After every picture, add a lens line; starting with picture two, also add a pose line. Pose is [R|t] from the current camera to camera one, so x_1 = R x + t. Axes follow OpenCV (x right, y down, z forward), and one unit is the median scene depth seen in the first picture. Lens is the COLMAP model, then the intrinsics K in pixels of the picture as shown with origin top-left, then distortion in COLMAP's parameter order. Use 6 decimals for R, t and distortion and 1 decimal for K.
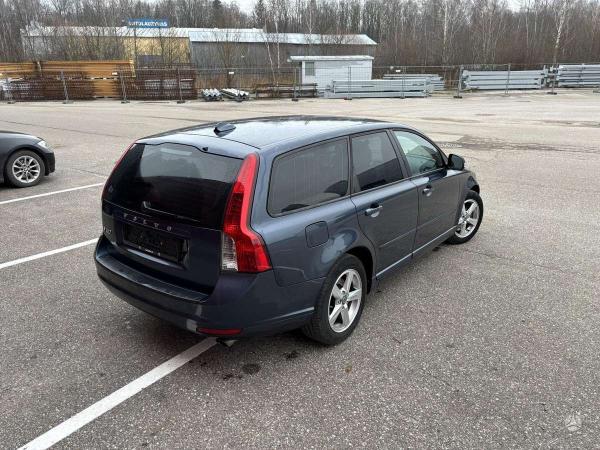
lens RADIAL K [[447.2, 0, 302.5], [0, 447.2, 234.1], [0, 0, 1]] dist [0.049875, -0.043236]
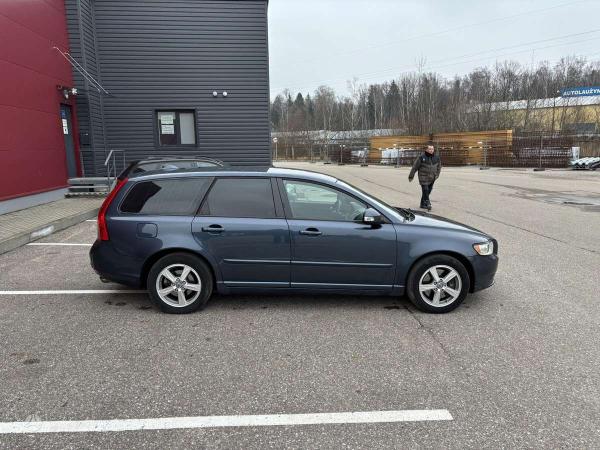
lens RADIAL K [[447.2, 0, 302.5], [0, 447.2, 234.1], [0, 0, 1]] dist [0.049875, -0.043236]
pose [[0.643294, 0.145950, -0.751580, 0.557671], [-0.251778, 0.967390, -0.027644, -0.029058], [0.723036, 0.207014, 0.659063, 0.114100]]
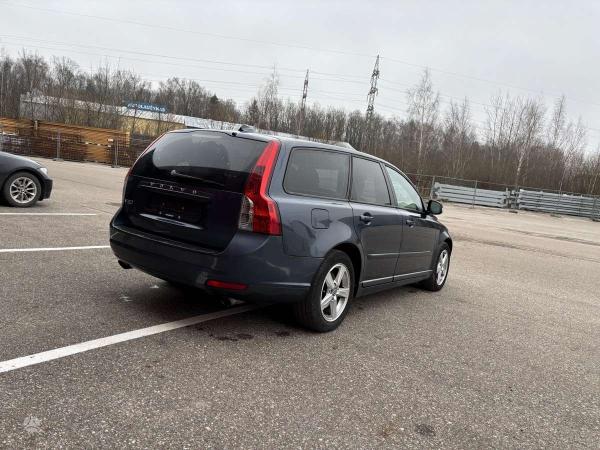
lens RADIAL K [[447.2, 0, 302.5], [0, 447.2, 234.1], [0, 0, 1]] dist [0.049875, -0.043236]
pose [[0.990726, 0.123964, 0.055627, -0.024402], [-0.109789, 0.971567, -0.209769, 0.096812], [-0.080049, 0.201717, 0.976167, -0.035557]]
